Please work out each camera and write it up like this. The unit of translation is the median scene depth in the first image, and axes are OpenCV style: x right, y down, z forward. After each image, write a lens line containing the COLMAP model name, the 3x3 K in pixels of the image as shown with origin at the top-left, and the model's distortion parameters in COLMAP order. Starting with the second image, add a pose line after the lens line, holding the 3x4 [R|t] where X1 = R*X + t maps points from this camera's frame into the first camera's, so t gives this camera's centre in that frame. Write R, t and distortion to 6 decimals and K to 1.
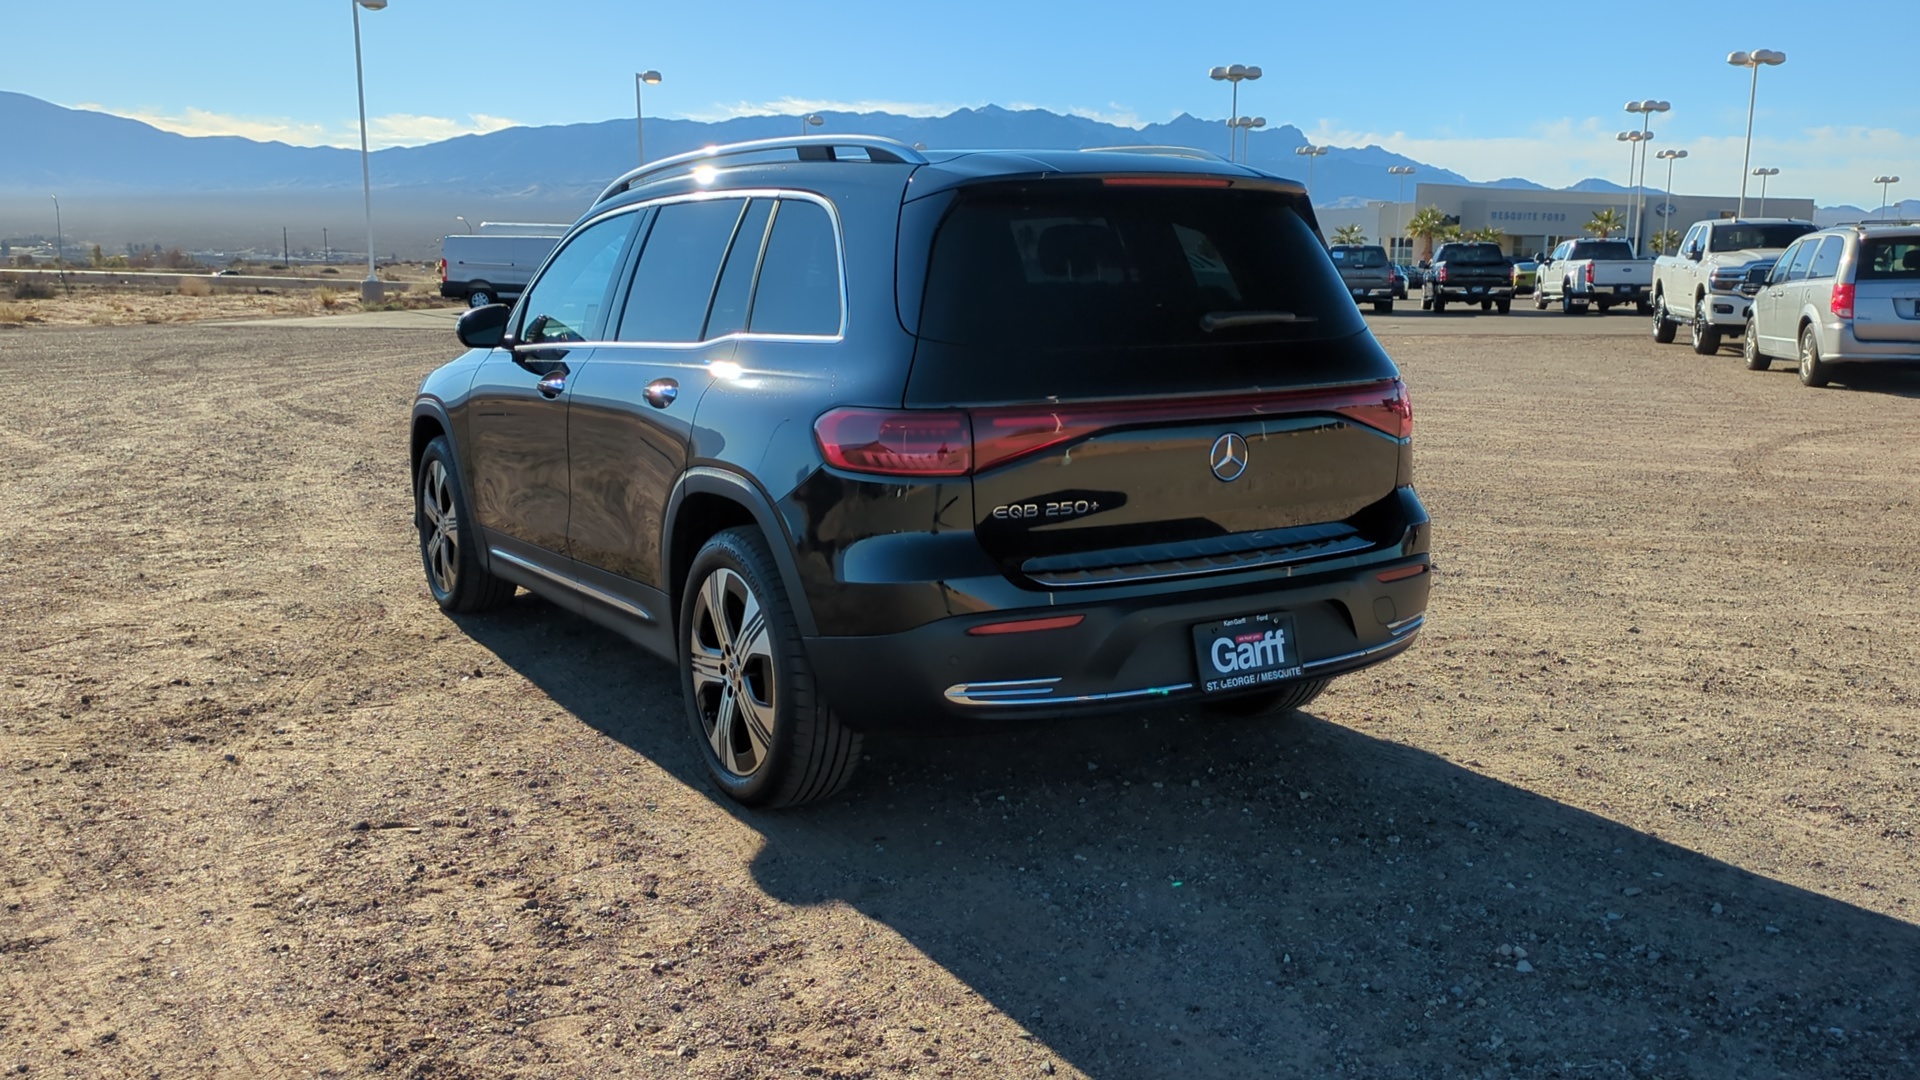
lens RADIAL K [[1623.4, 0, 974.8], [0, 1623.4, 542.0], [0, 0, 1]] dist [0.055146, -0.075597]
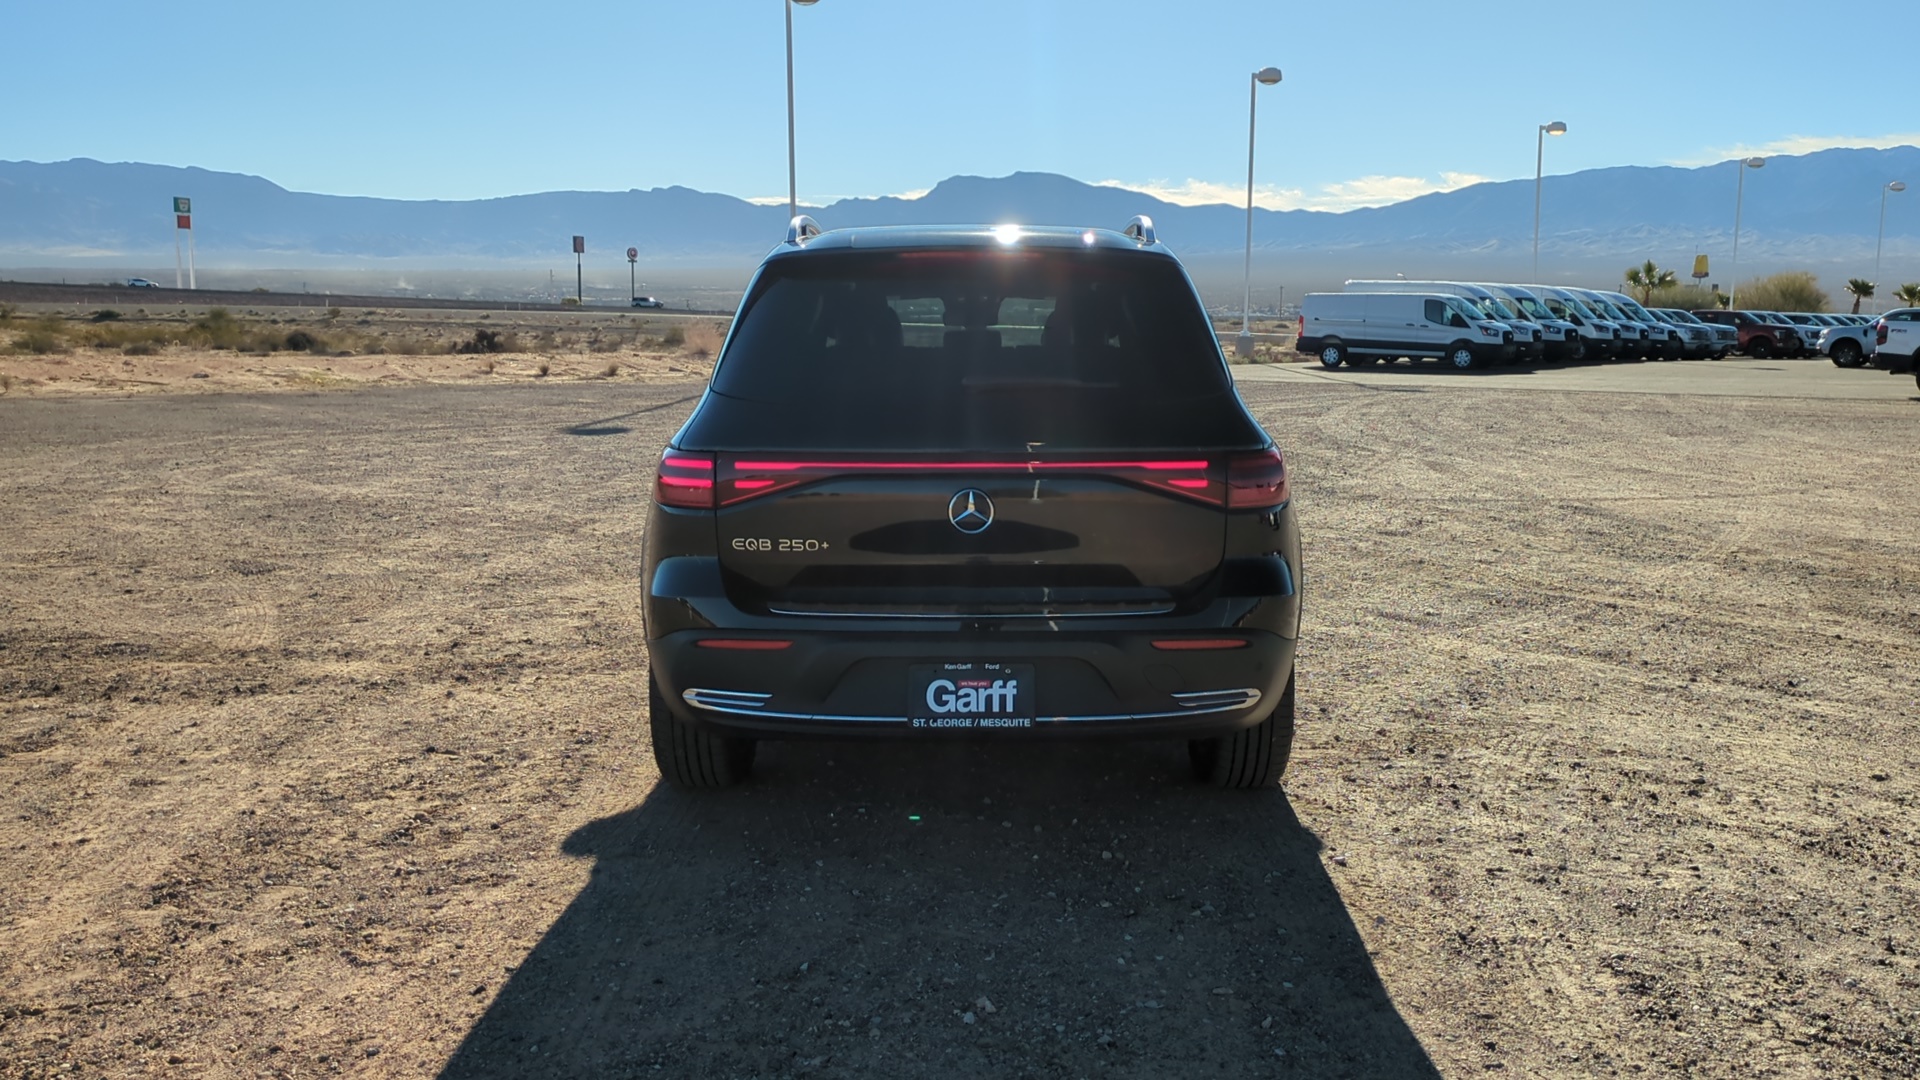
lens RADIAL K [[1623.4, 0, 974.8], [0, 1623.4, 542.0], [0, 0, 1]] dist [0.055146, -0.075597]
pose [[0.852371, 0.073559, -0.517738, 0.707327], [-0.090686, 0.995849, -0.007812, -0.024506], [0.515014, 0.053610, 0.855504, 0.092629]]
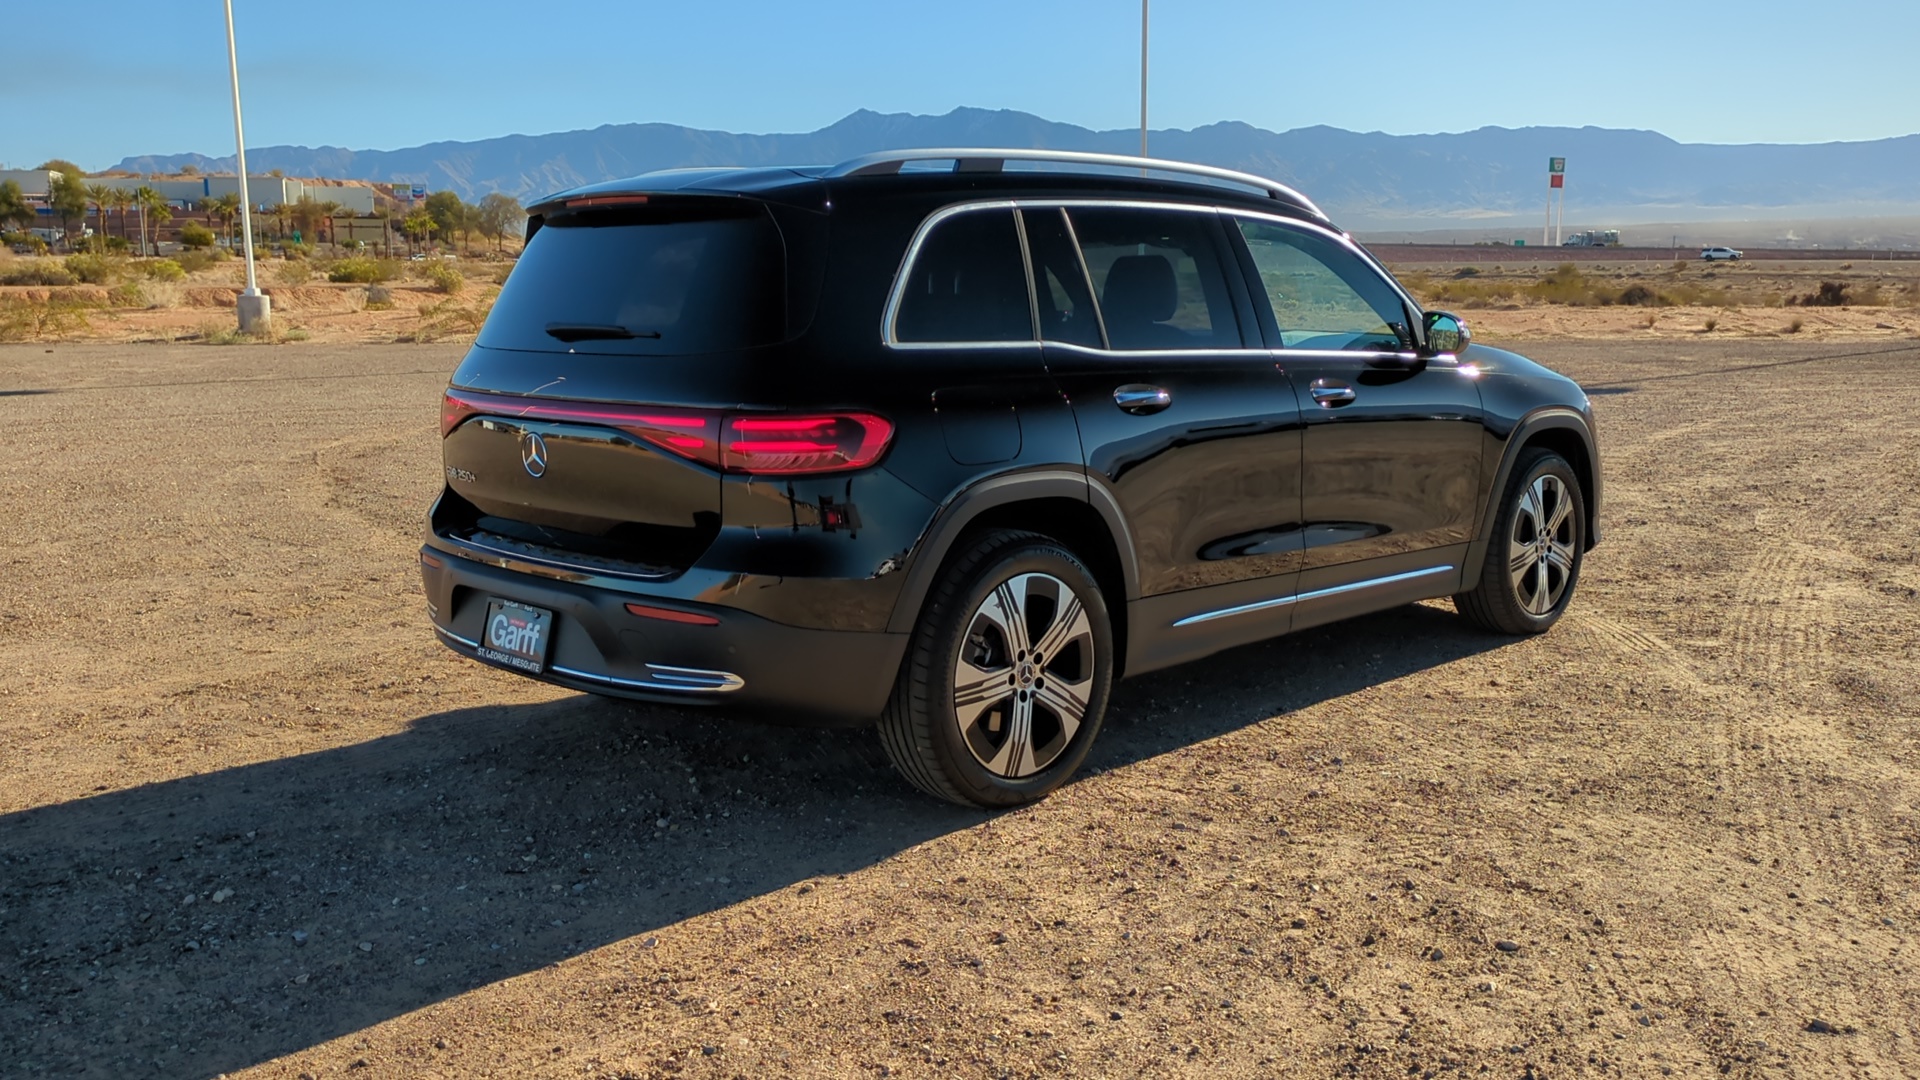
lens RADIAL K [[1623.4, 0, 974.8], [0, 1623.4, 542.0], [0, 0, 1]] dist [0.055146, -0.075597]
pose [[0.241817, 0.154145, -0.958000, 1.275499], [-0.154814, 0.980783, 0.118733, -0.170378], [0.957892, 0.119601, 0.261033, 1.000023]]
